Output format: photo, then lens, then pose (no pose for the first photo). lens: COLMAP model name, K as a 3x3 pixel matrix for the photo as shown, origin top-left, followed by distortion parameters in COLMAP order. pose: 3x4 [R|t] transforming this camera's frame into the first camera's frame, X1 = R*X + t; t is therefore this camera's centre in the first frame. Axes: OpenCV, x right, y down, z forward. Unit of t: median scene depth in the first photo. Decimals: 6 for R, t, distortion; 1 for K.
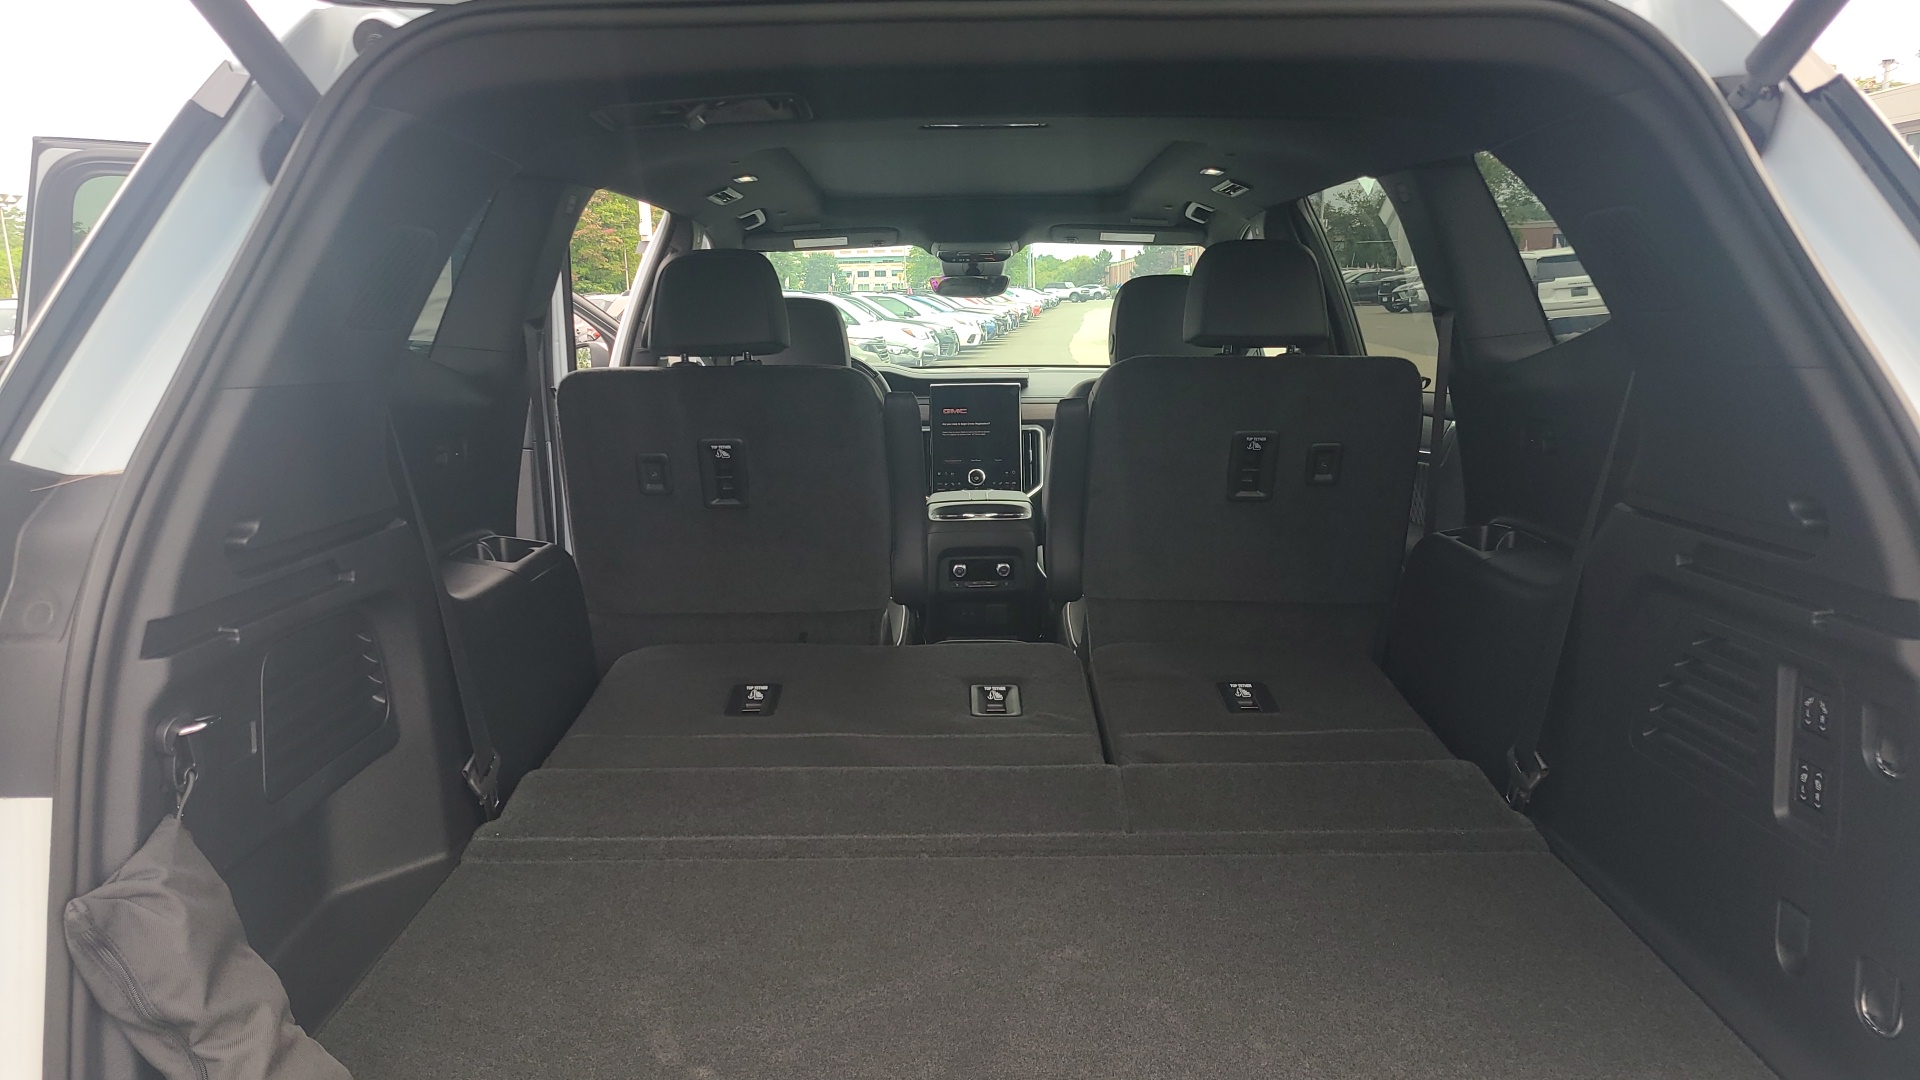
lens RADIAL K [[1420.9, 0, 963.8], [0, 1420.9, 537.8], [0, 0, 1]] dist [0.122329, -0.005736]
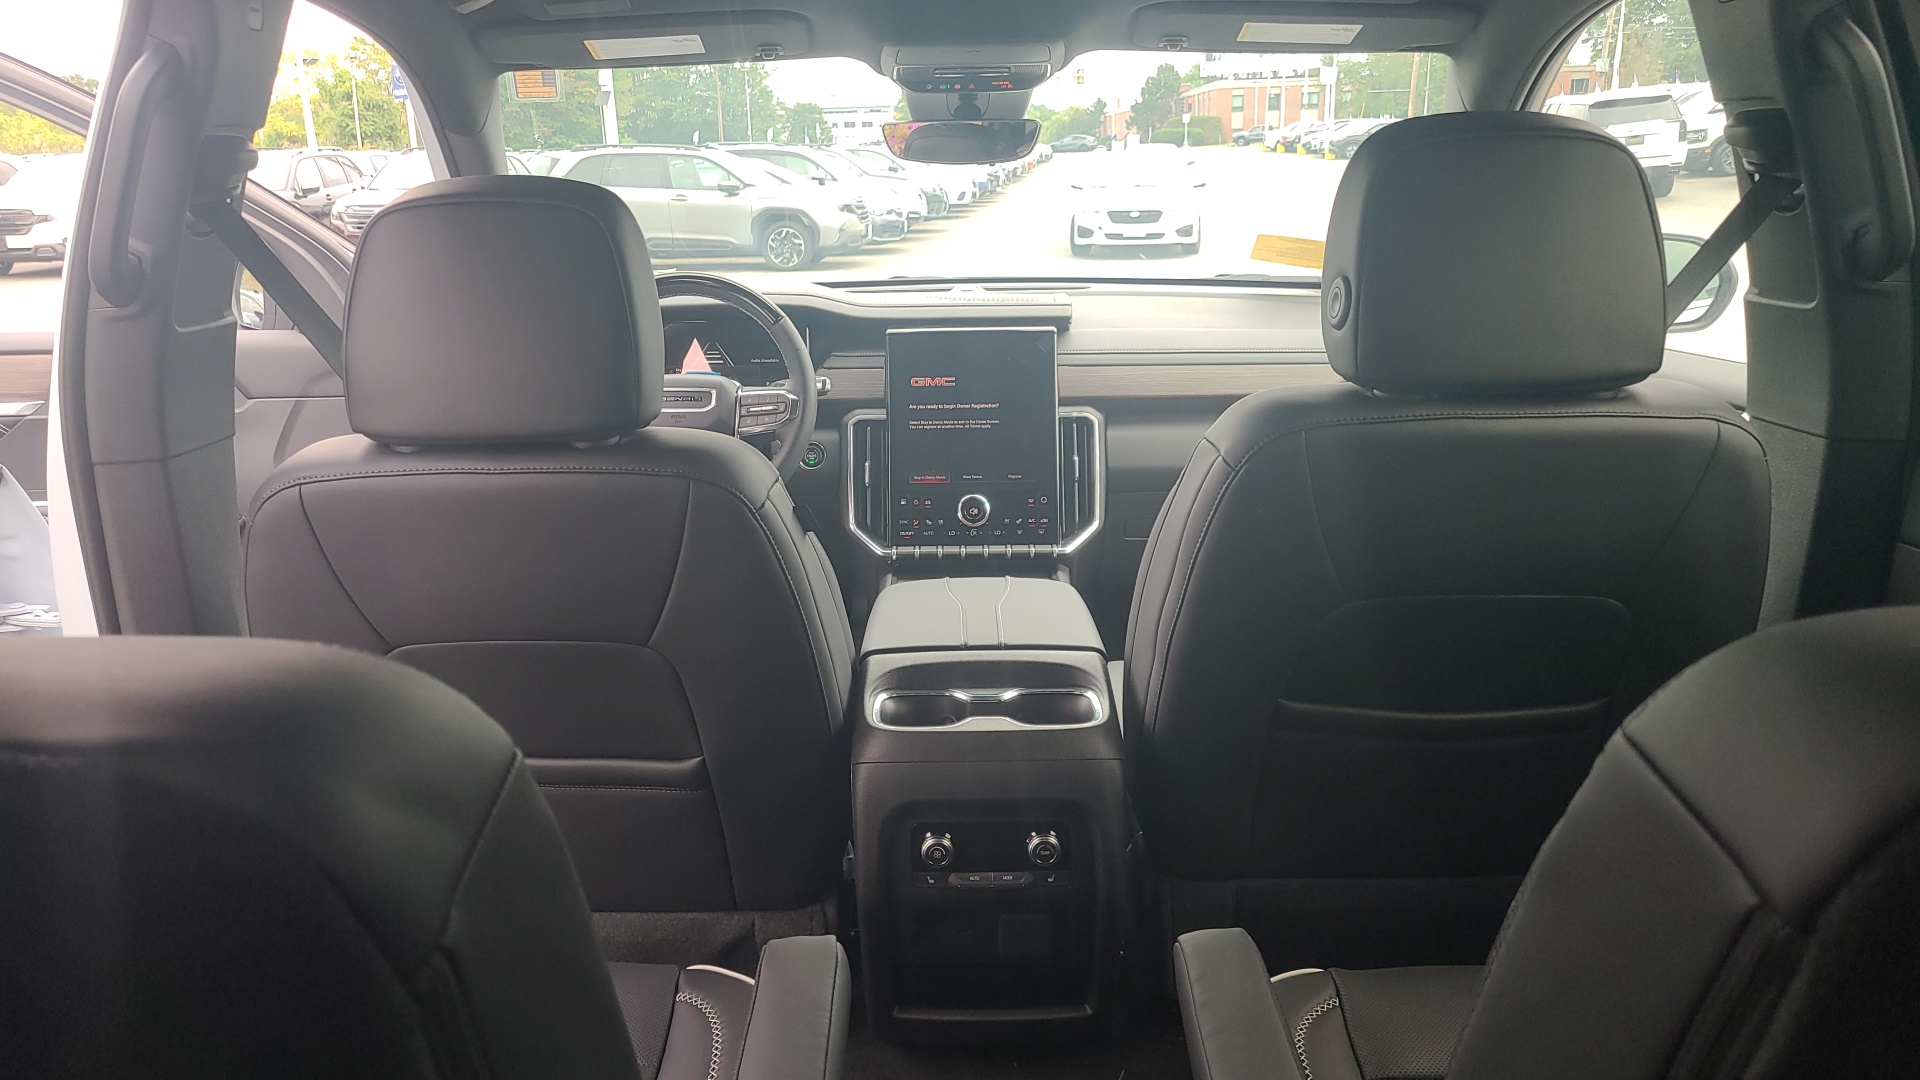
lens RADIAL K [[1420.9, 0, 931.1], [0, 1420.9, 496.5], [0, 0, 1]] dist [0.078188, 0.004106]
pose [[0.999874, 0.000034, -0.015892, 0.002830], [0.001103, 0.997438, 0.071521, -0.156685], [0.015853, -0.071529, 0.997312, 0.877754]]
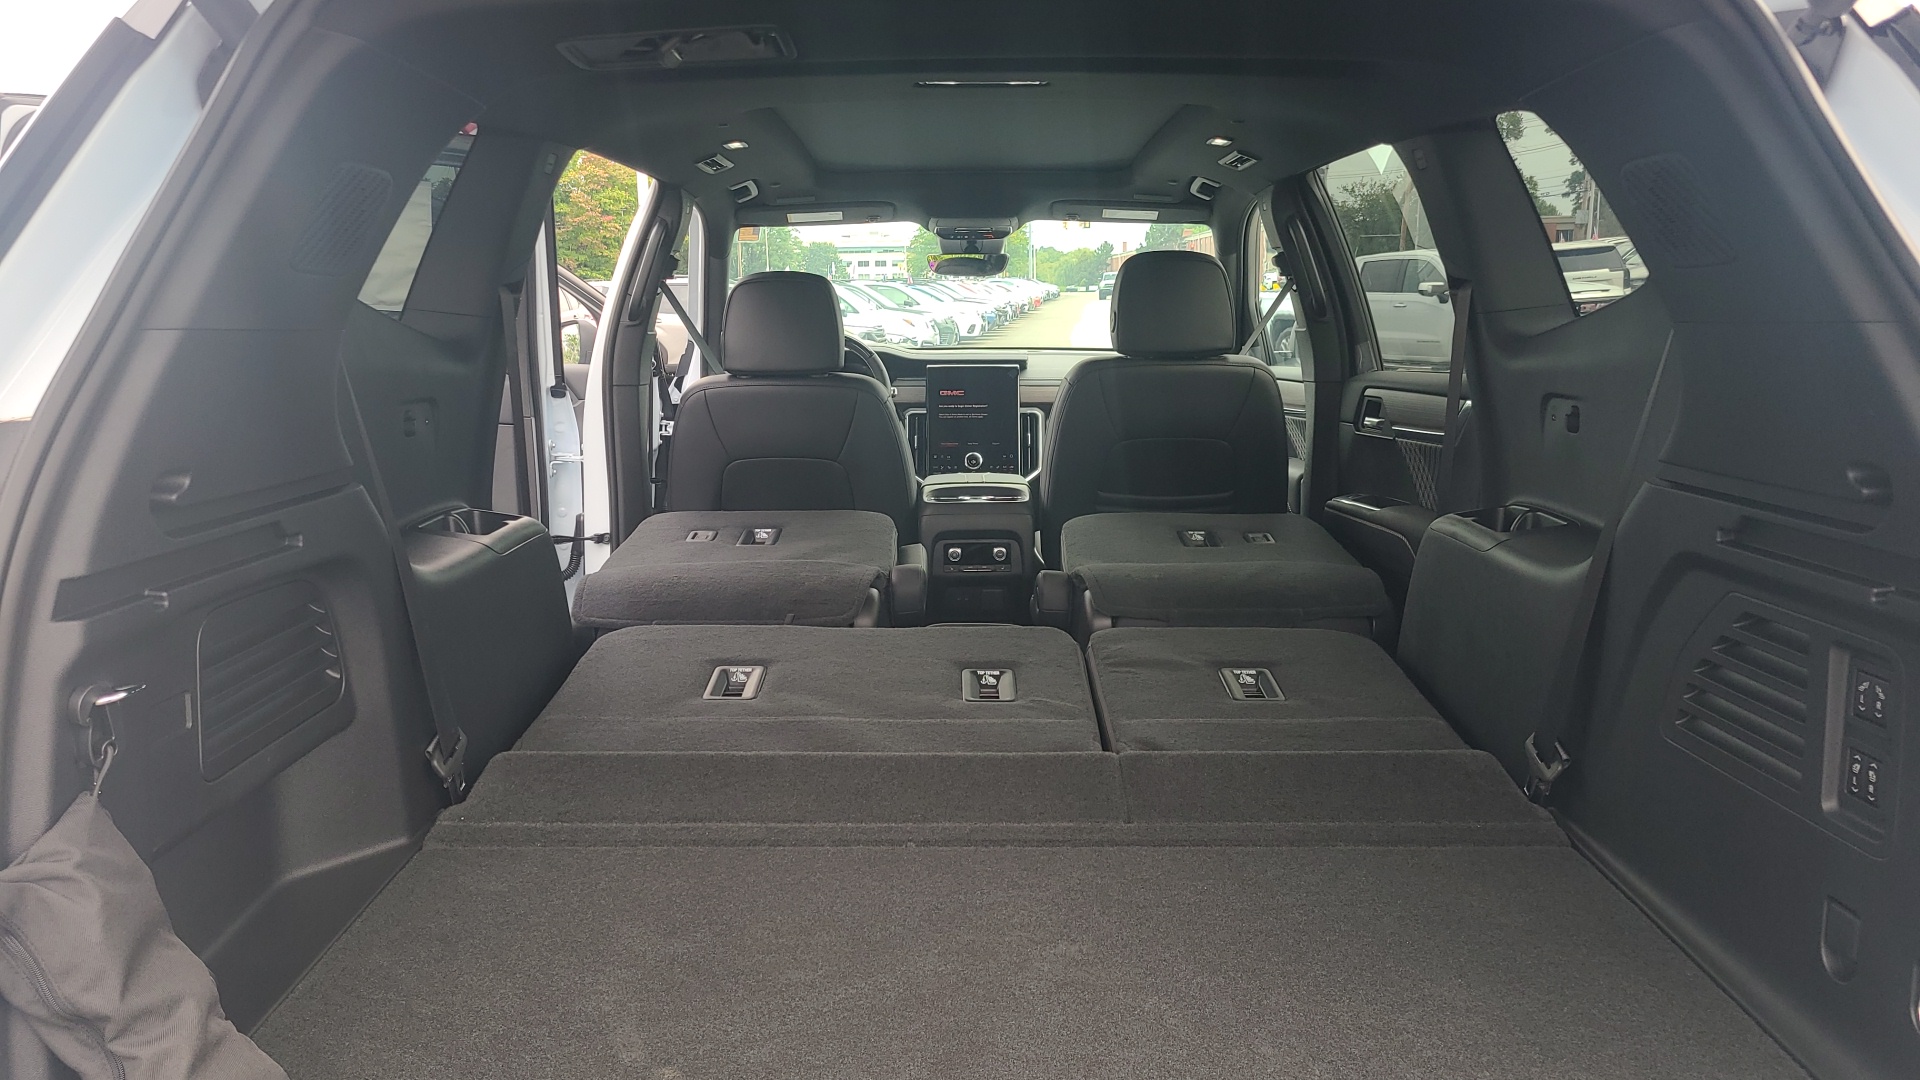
lens RADIAL K [[1425.6, 0, 960.0], [0, 1425.6, 540.0], [0, 0, 1]] dist [0.110435, 0.006529]
pose [[0.999961, 0.008705, -0.001555, 0.003294], [-0.008694, 0.999939, 0.006776, 0.009628], [0.001614, -0.006762, 0.999976, 0.037150]]
